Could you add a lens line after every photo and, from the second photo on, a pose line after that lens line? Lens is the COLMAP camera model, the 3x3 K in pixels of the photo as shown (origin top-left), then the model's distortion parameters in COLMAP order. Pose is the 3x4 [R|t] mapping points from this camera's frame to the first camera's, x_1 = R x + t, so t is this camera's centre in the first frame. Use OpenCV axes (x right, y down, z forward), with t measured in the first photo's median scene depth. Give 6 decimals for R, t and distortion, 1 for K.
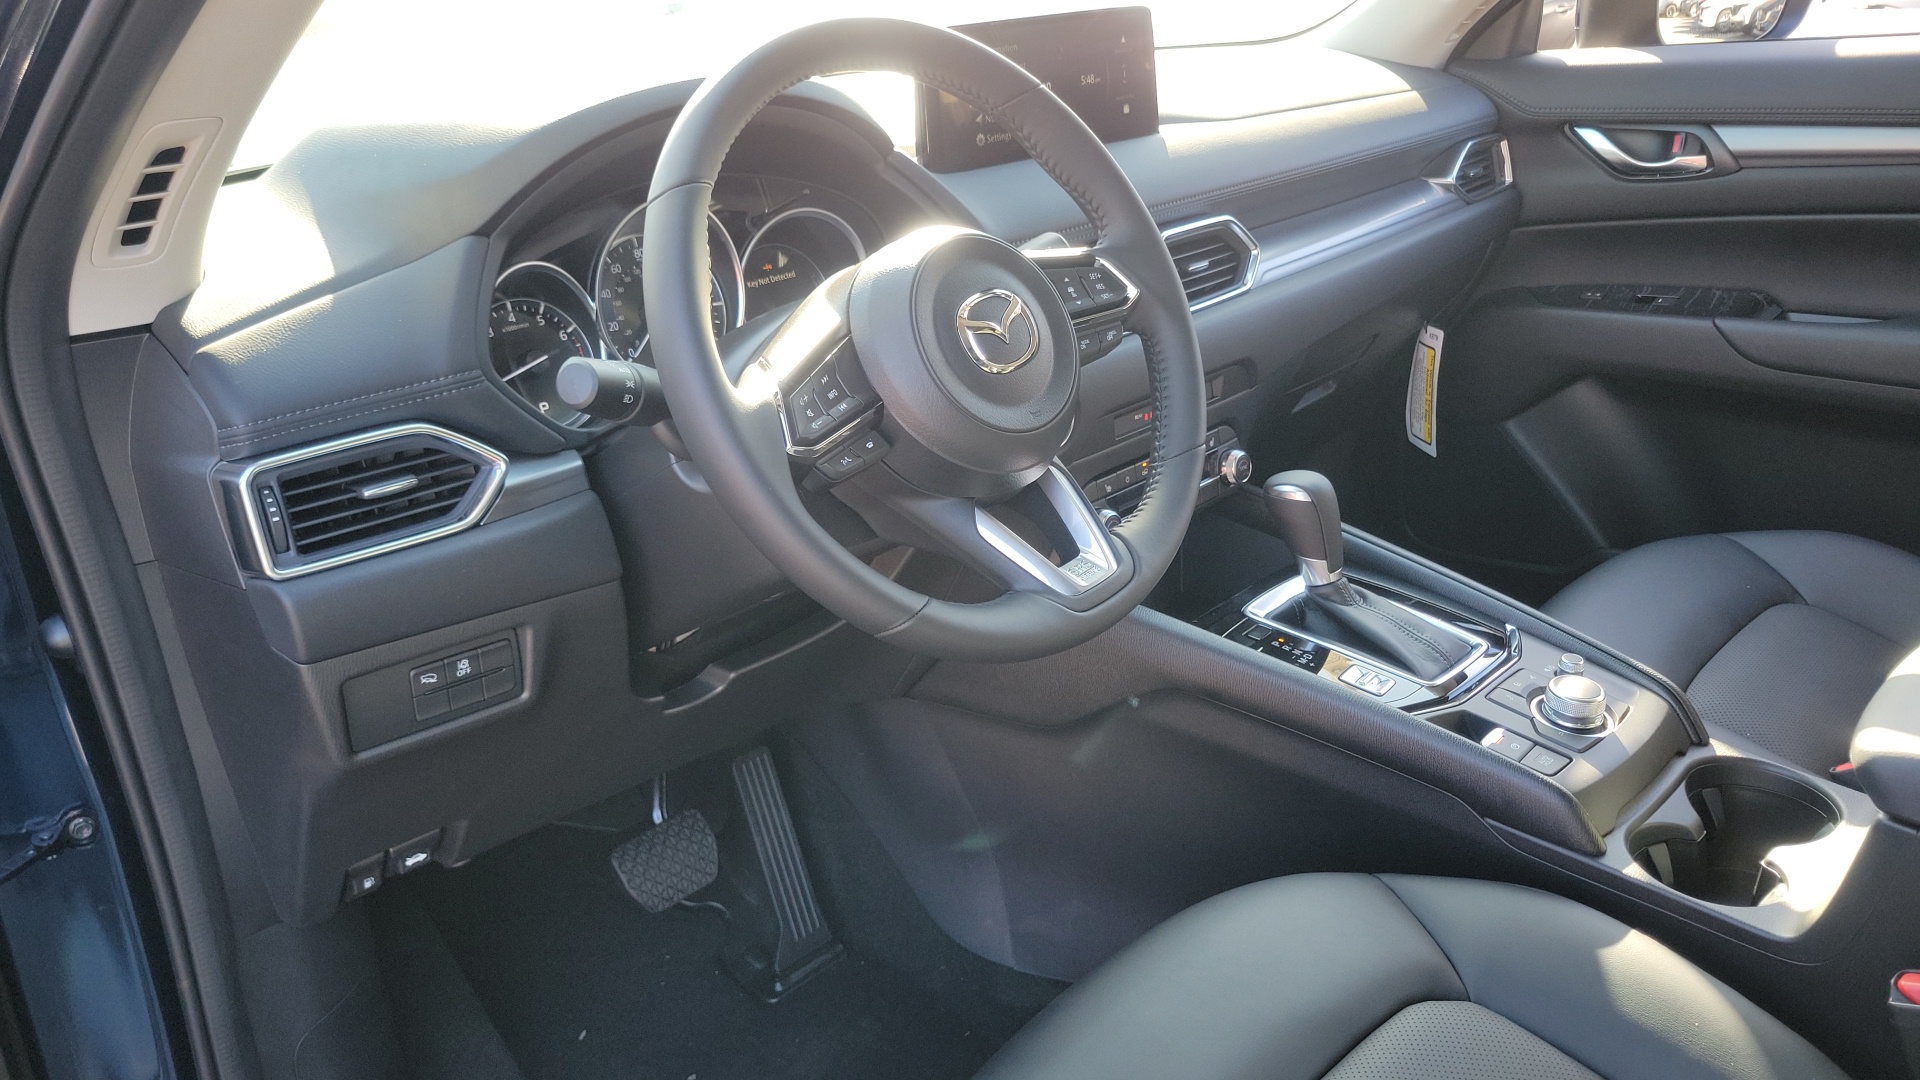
lens RADIAL K [[1451.6, 0, 972.6], [0, 1451.6, 554.7], [0, 0, 1]] dist [0.035025, -0.026658]
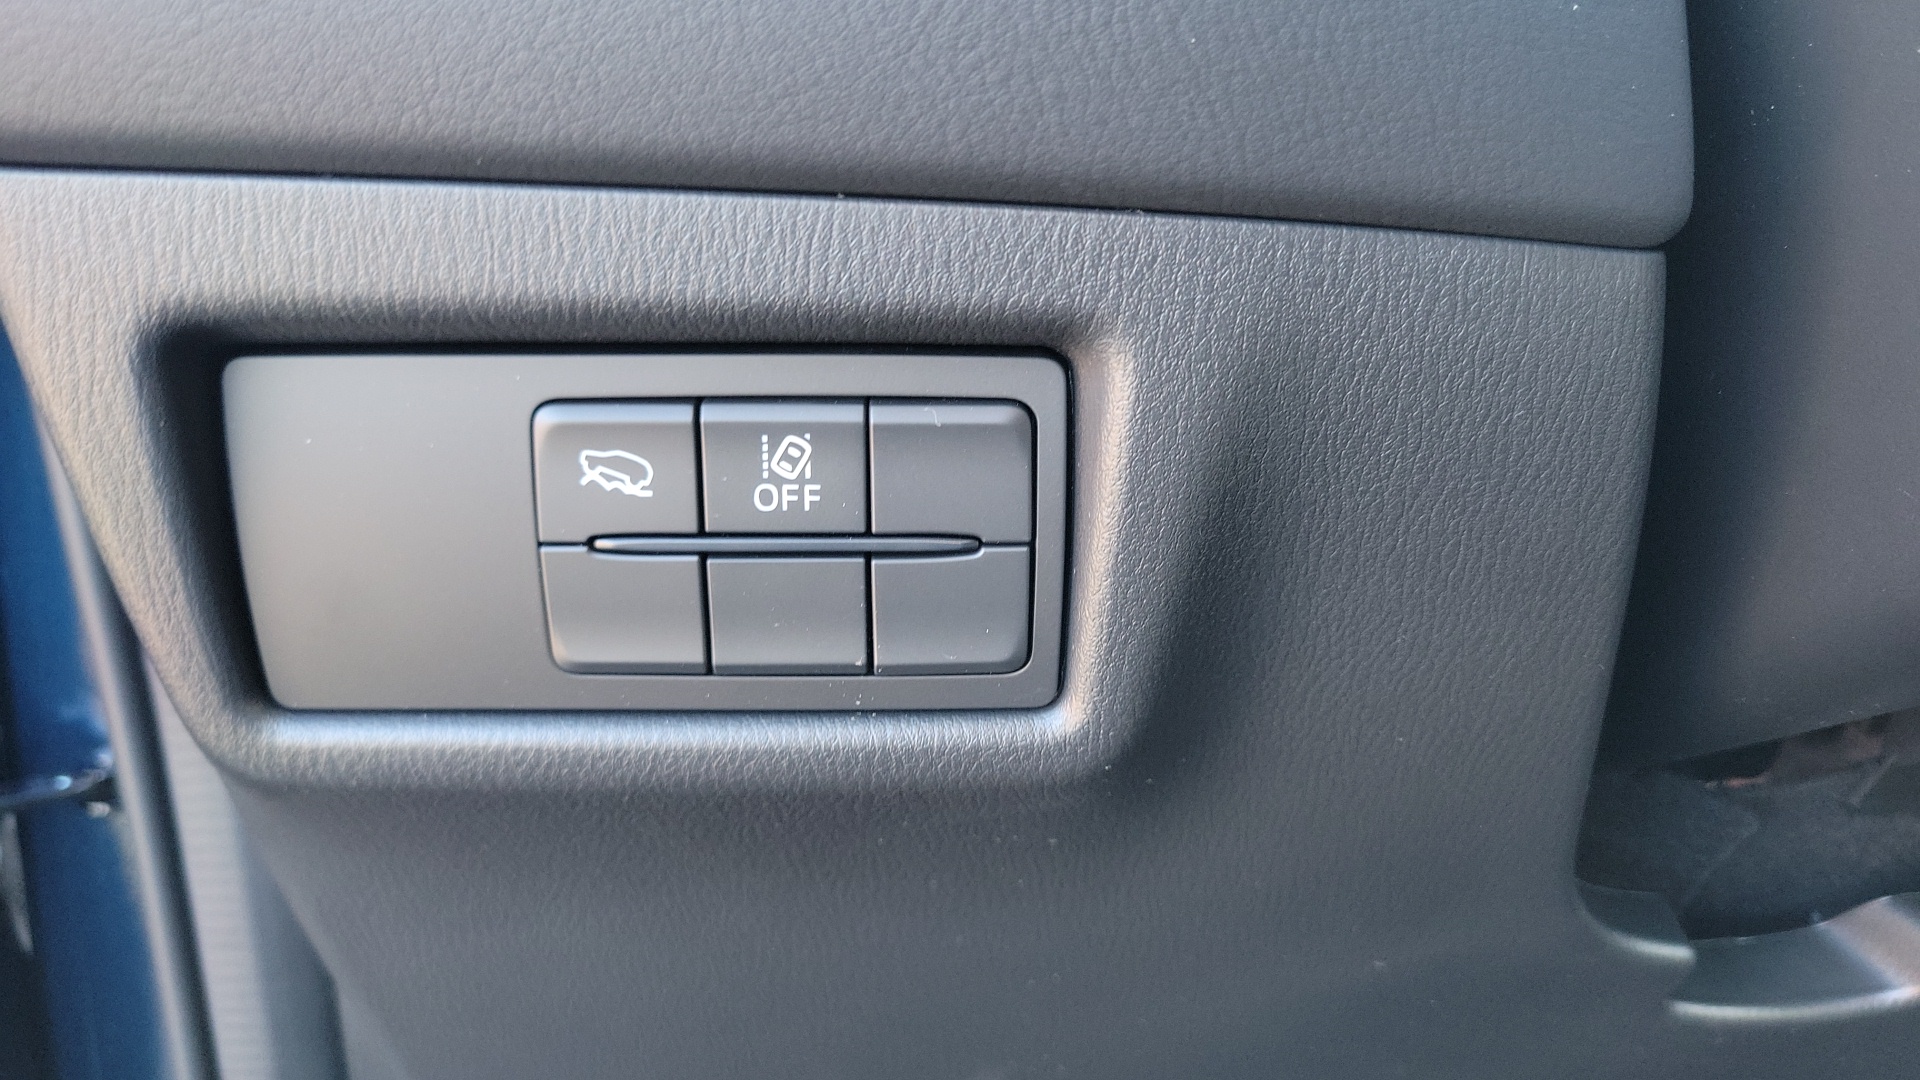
lens RADIAL K [[1451.6, 0, 965.7], [0, 1451.6, 537.3], [0, 0, 1]] dist [0.035025, -0.026658]
pose [[0.762356, 0.190845, -0.618378, -0.190331], [-0.271193, 0.961794, -0.037505, 0.083008], [0.587595, 0.196292, 0.784985, 0.816989]]
